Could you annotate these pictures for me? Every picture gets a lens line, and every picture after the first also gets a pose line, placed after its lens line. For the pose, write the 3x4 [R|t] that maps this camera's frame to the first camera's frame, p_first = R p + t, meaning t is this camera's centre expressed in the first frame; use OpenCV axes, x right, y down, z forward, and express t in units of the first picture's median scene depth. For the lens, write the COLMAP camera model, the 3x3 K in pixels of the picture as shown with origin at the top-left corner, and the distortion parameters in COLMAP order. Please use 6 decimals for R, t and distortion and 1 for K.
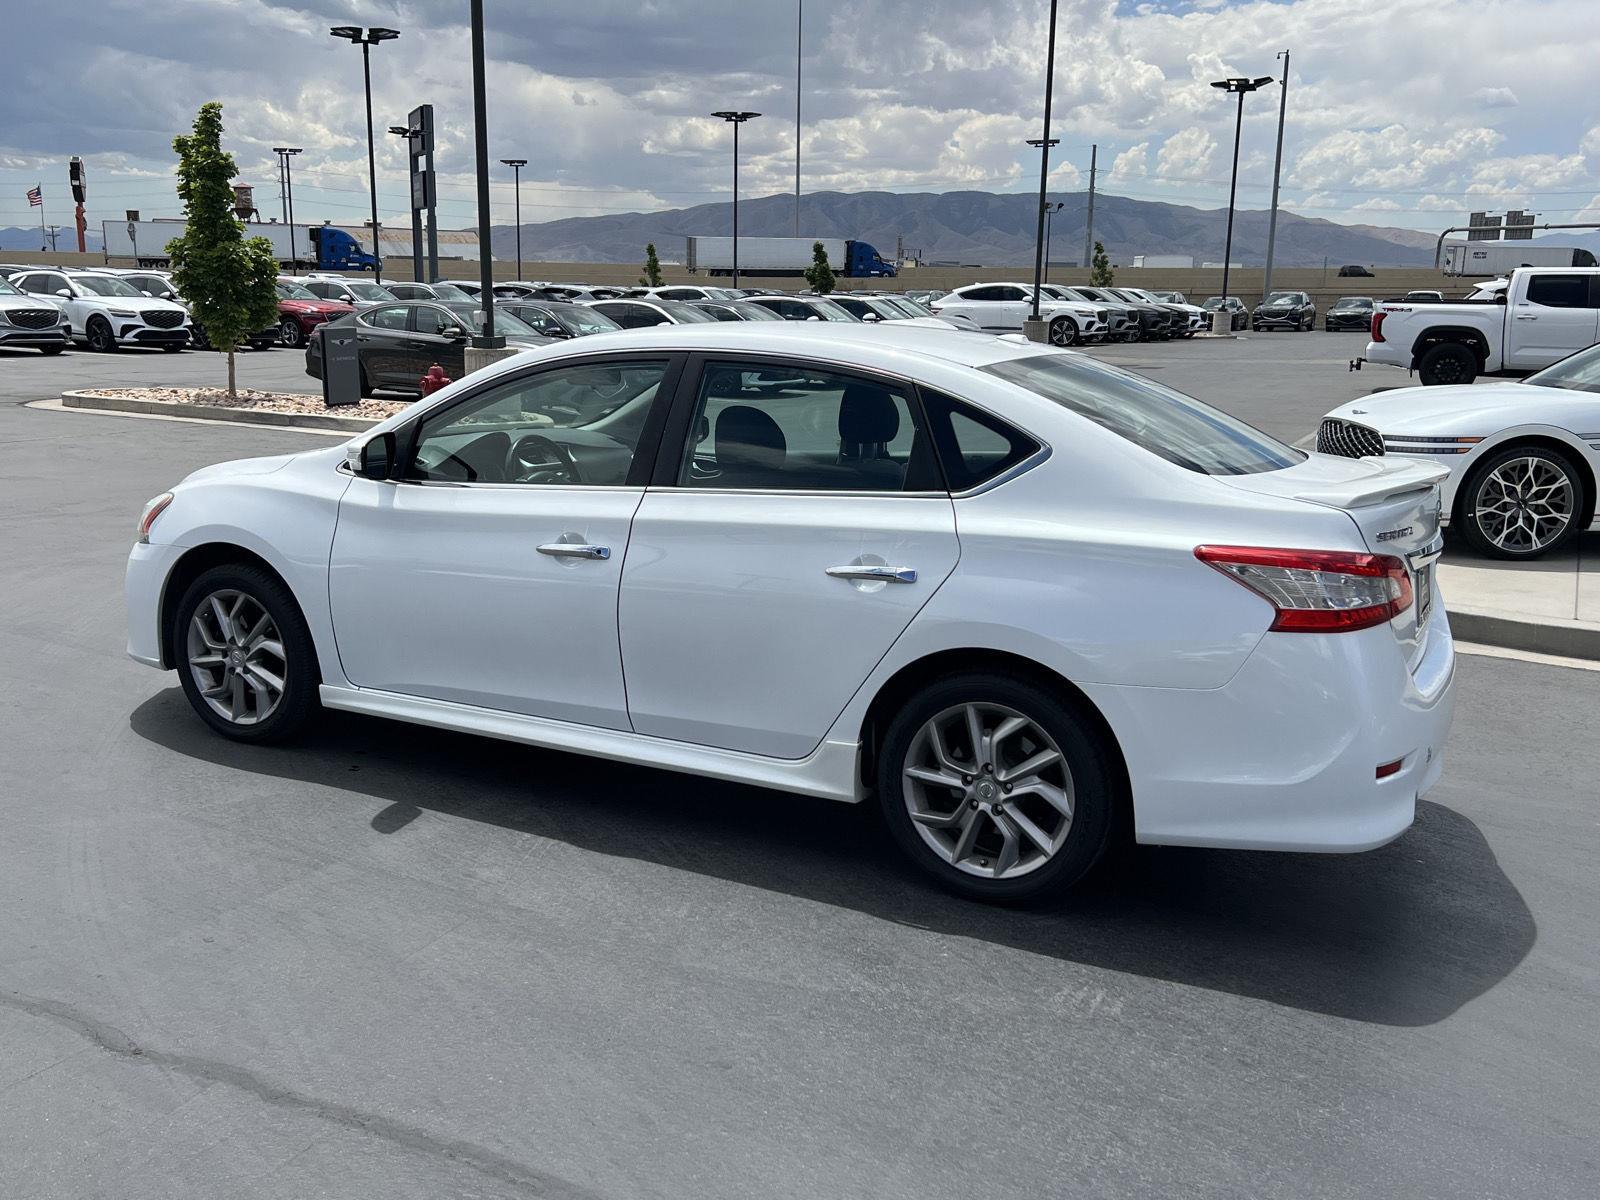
lens RADIAL K [[1522.2, 0, 790.5], [0, 1522.2, 594.1], [0, 0, 1]] dist [0.028919, 0.000000]
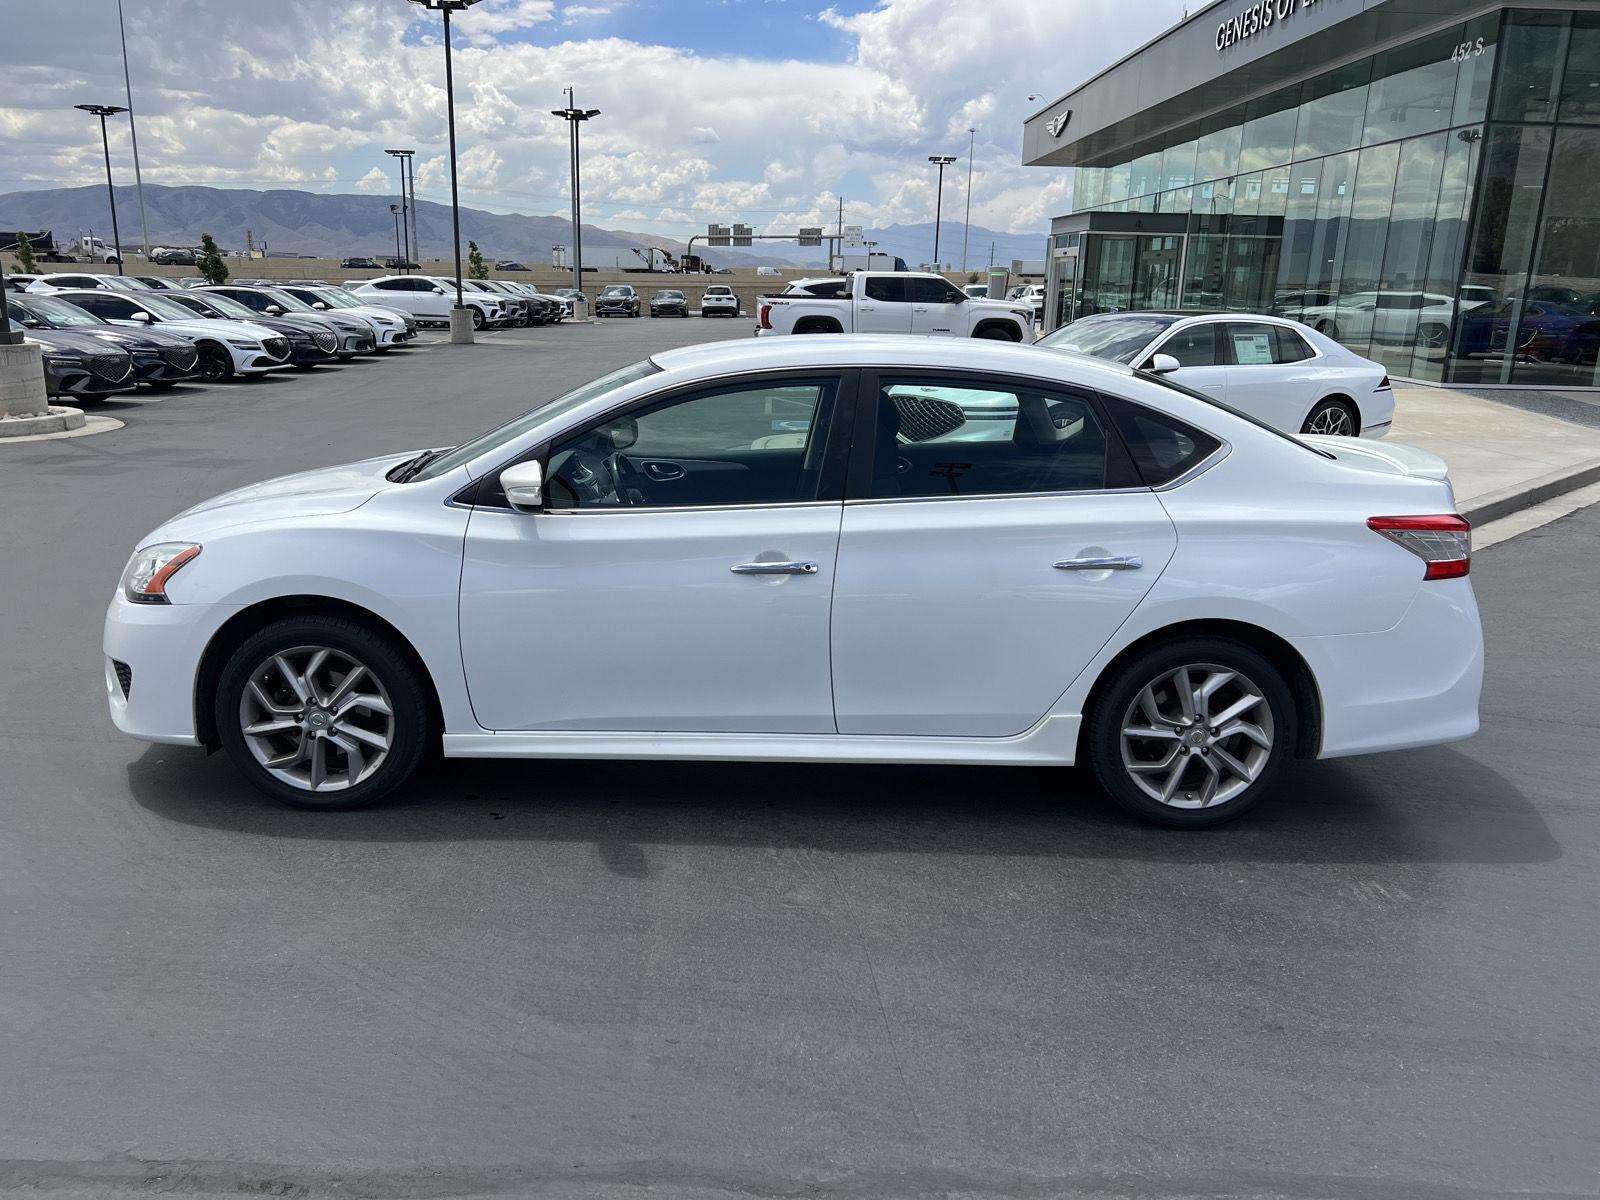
lens RADIAL K [[1243.4, 0, 780.9], [0, 1243.4, 594.4], [0, 0, 1]] dist [0.014217, -0.009019]
pose [[0.880042, -0.109969, 0.461988, -0.474988], [0.086205, 0.993650, 0.072311, -0.063832], [-0.467006, -0.023811, 0.883934, 0.237472]]
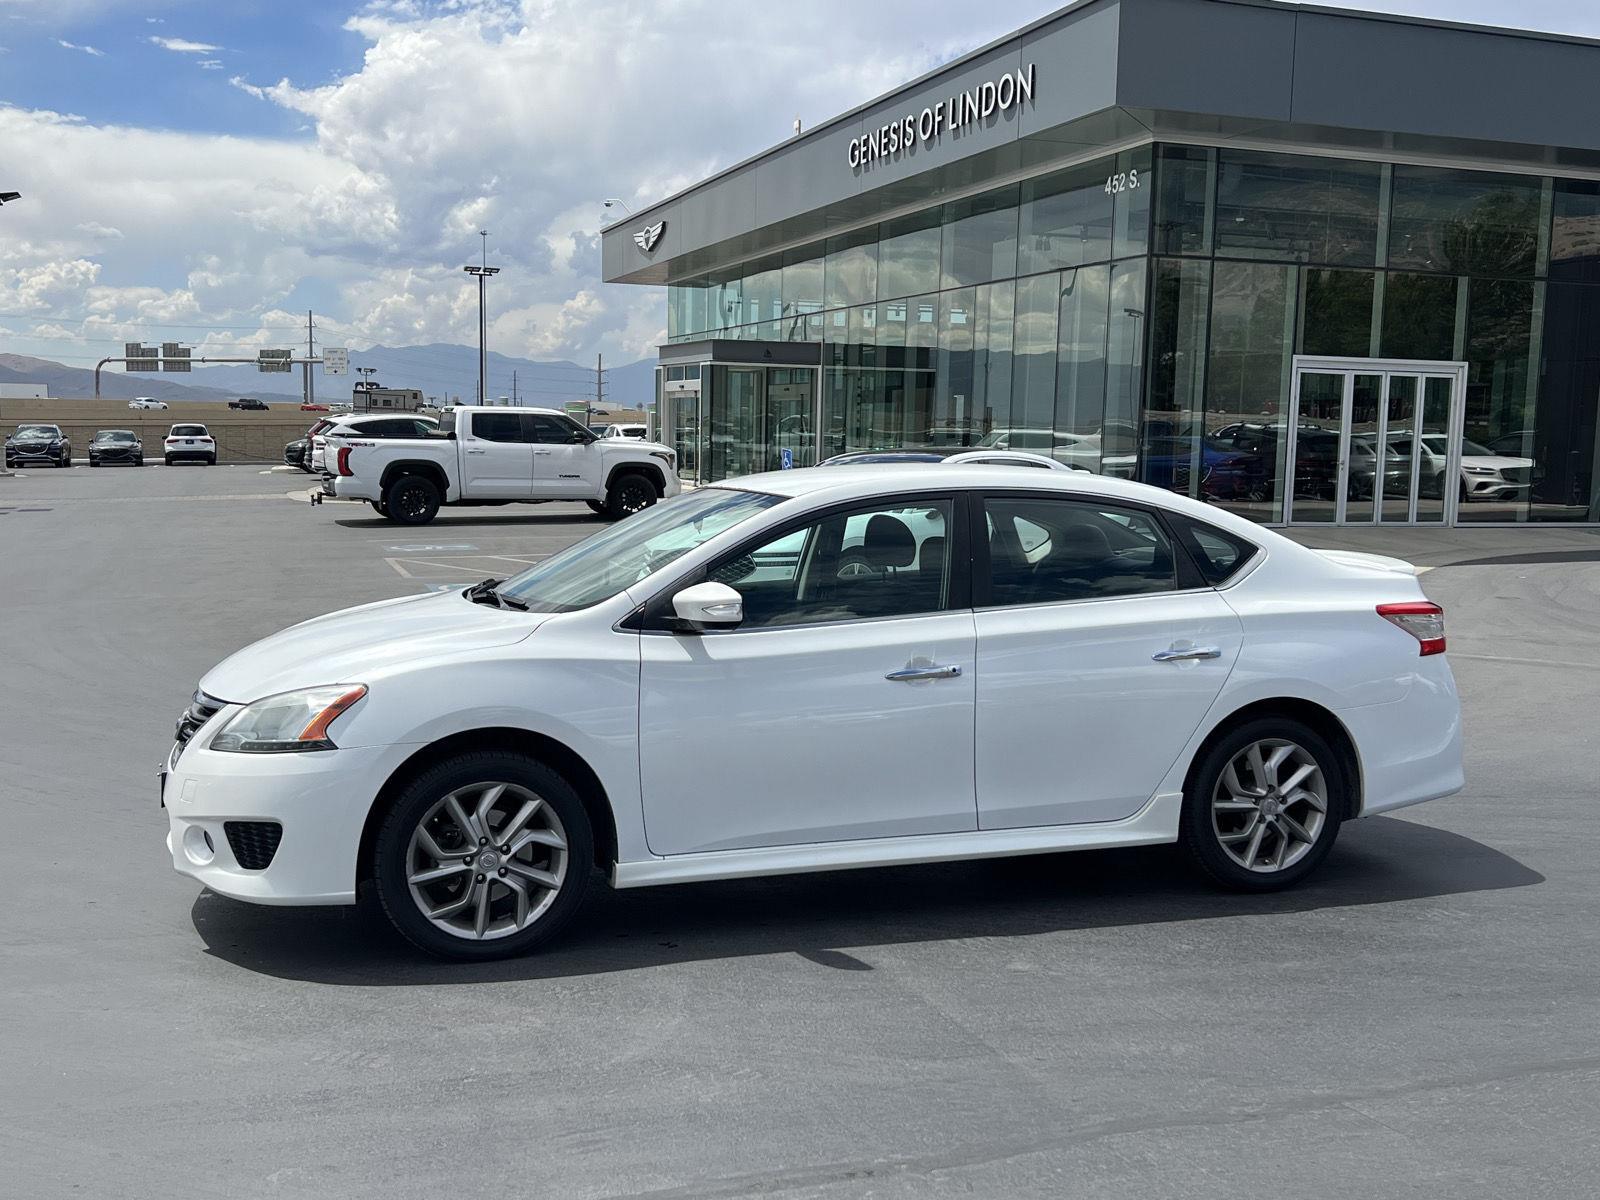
lens RADIAL K [[1631.7, 0, 798.7], [0, 1631.7, 600.7], [0, 0, 1]] dist [0.033792, 0.000000]
pose [[0.670459, -0.077698, 0.737867, -0.958056], [0.141487, 0.989641, -0.024352, -0.058335], [-0.728331, 0.120725, 0.674507, 0.247942]]
